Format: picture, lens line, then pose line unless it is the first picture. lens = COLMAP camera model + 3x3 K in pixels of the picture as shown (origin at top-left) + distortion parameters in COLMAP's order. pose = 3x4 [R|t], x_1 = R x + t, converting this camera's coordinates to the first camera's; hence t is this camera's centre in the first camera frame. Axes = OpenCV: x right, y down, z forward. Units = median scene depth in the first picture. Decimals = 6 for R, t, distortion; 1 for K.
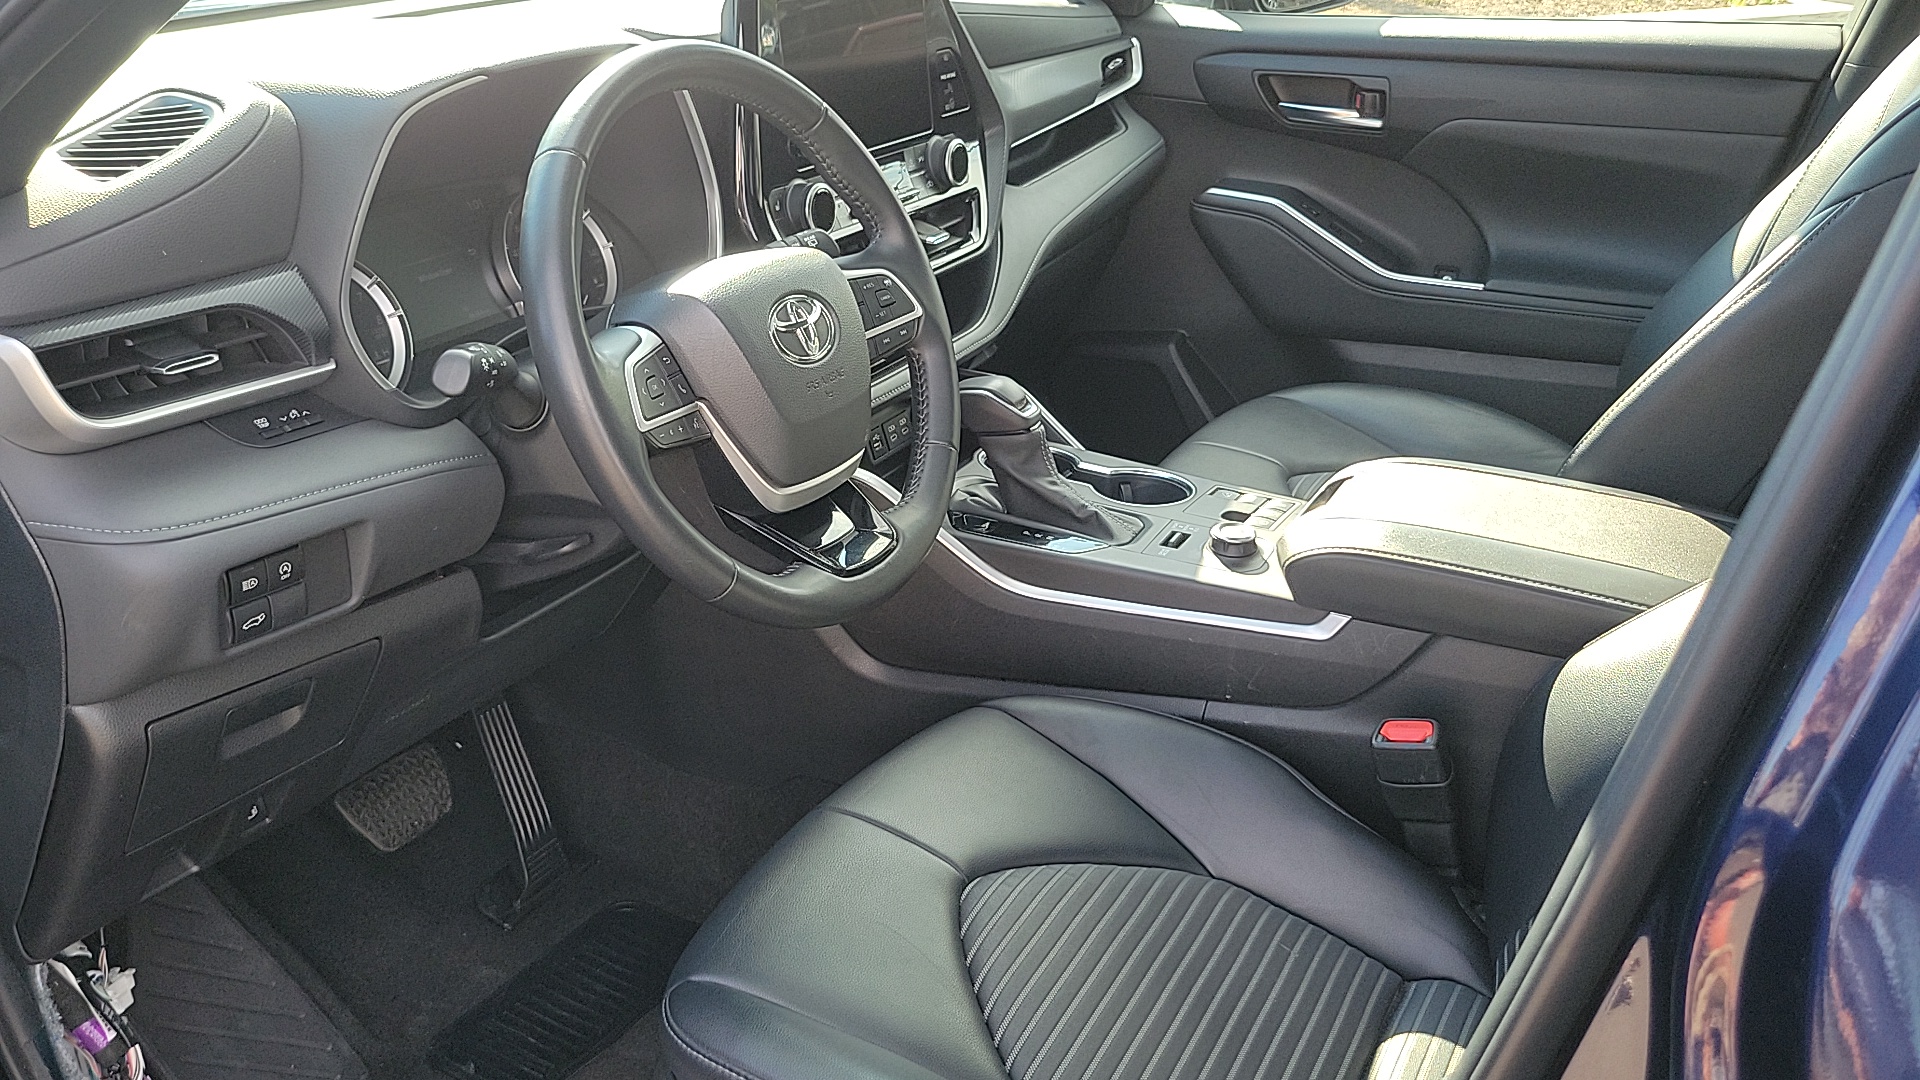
lens RADIAL K [[1583.9, 0, 949.0], [0, 1583.9, 550.1], [0, 0, 1]] dist [0.029175, -0.019306]
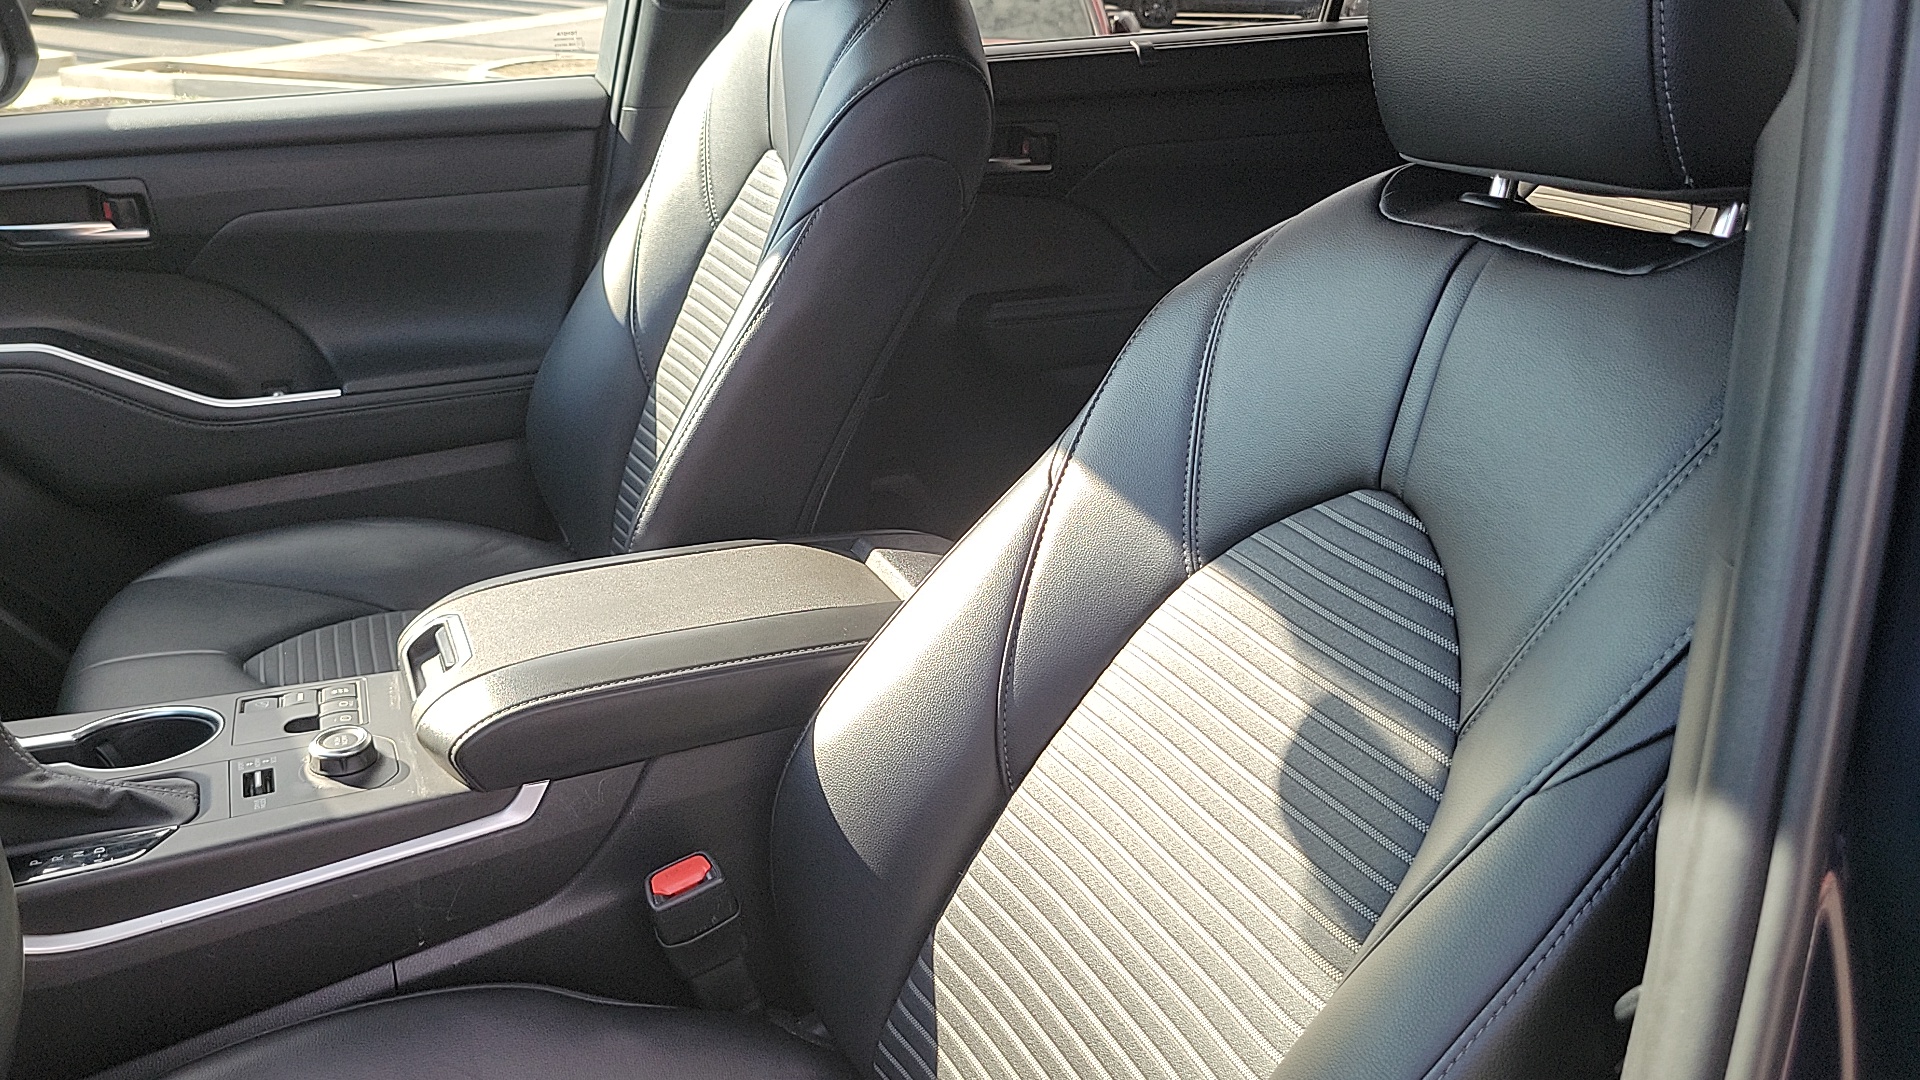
lens RADIAL K [[1583.9, 0, 958.0], [0, 1583.9, 528.3], [0, 0, 1]] dist [0.029175, -0.019306]
pose [[0.629623, -0.279599, 0.724844, -0.156441], [0.333359, 0.939969, 0.073015, -0.063663], [-0.701746, 0.195661, 0.685032, 0.241942]]
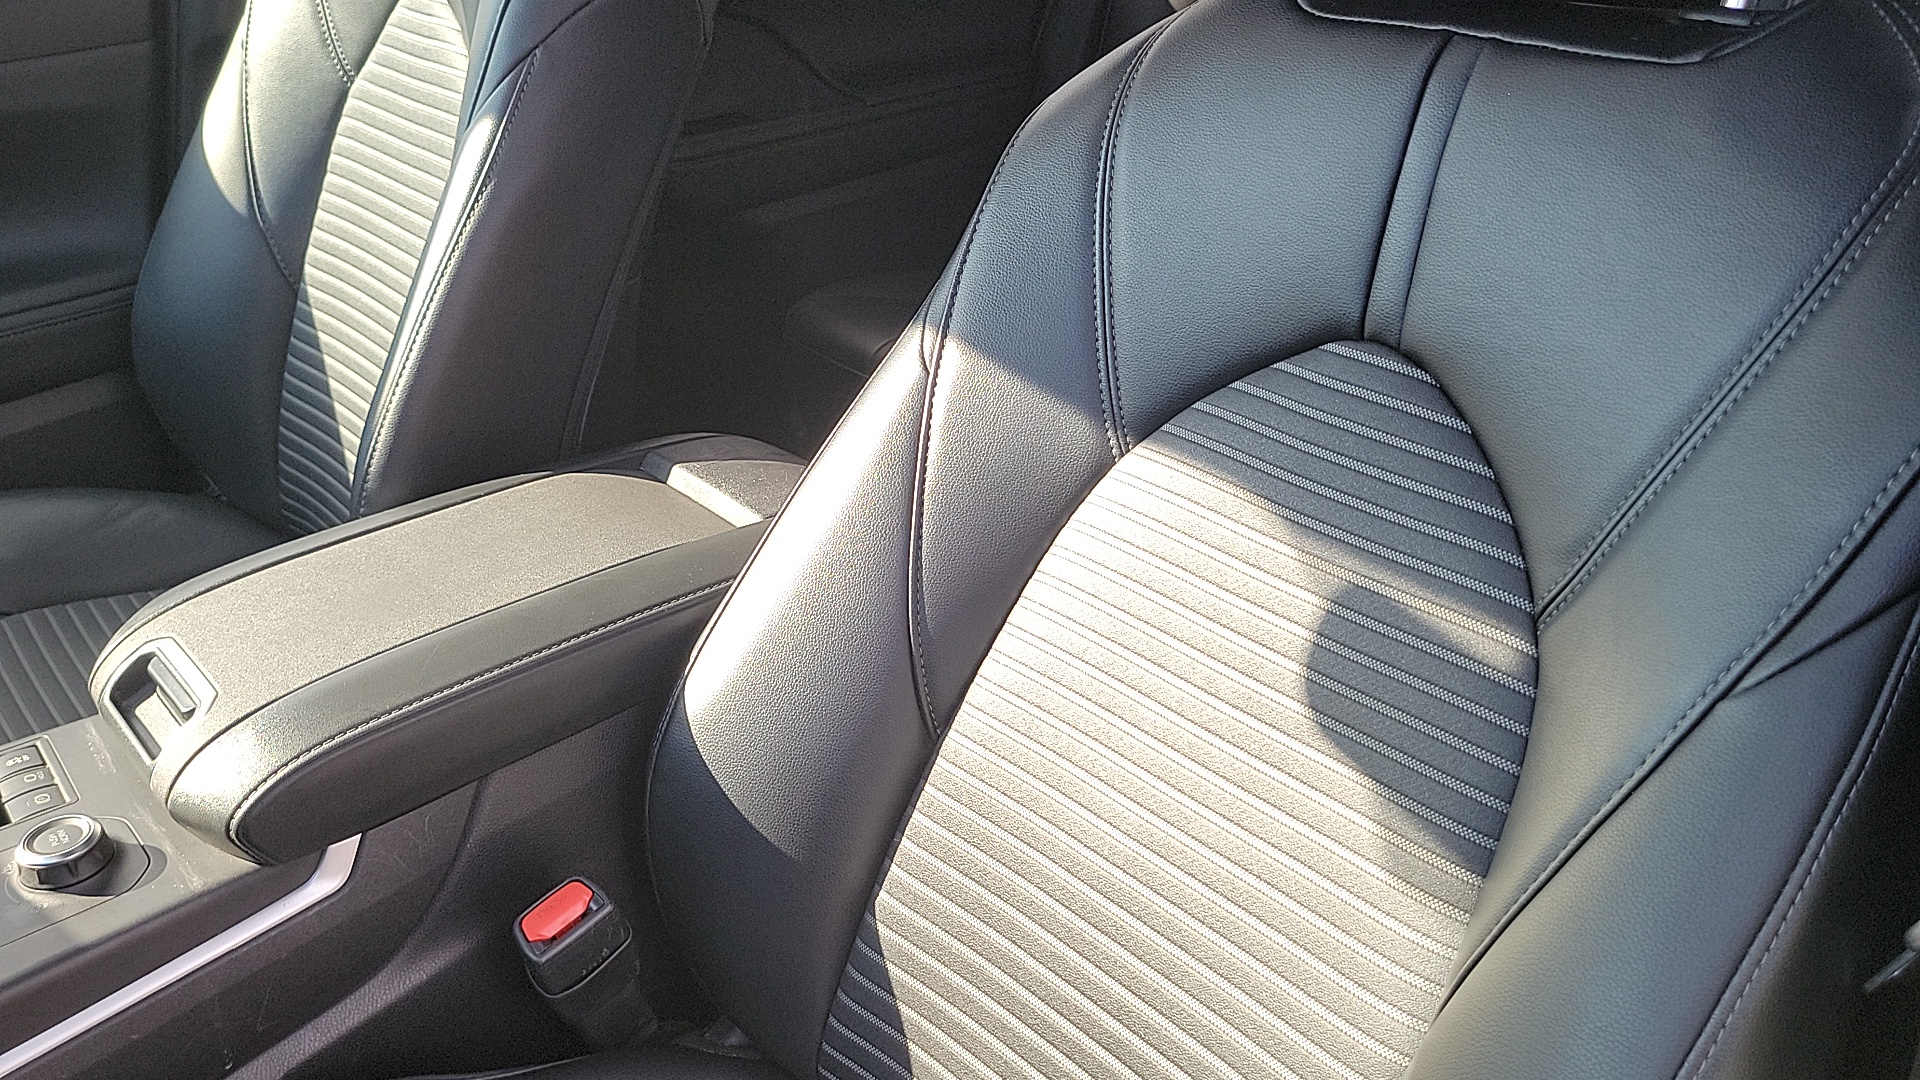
lens RADIAL K [[1583.9, 0, 958.2], [0, 1583.9, 529.3], [0, 0, 1]] dist [0.029175, -0.019306]
pose [[0.372329, -0.449001, 0.812262, -0.115030], [0.421398, 0.861559, 0.283089, -0.131998], [-0.826919, 0.236883, 0.509991, 0.402617]]
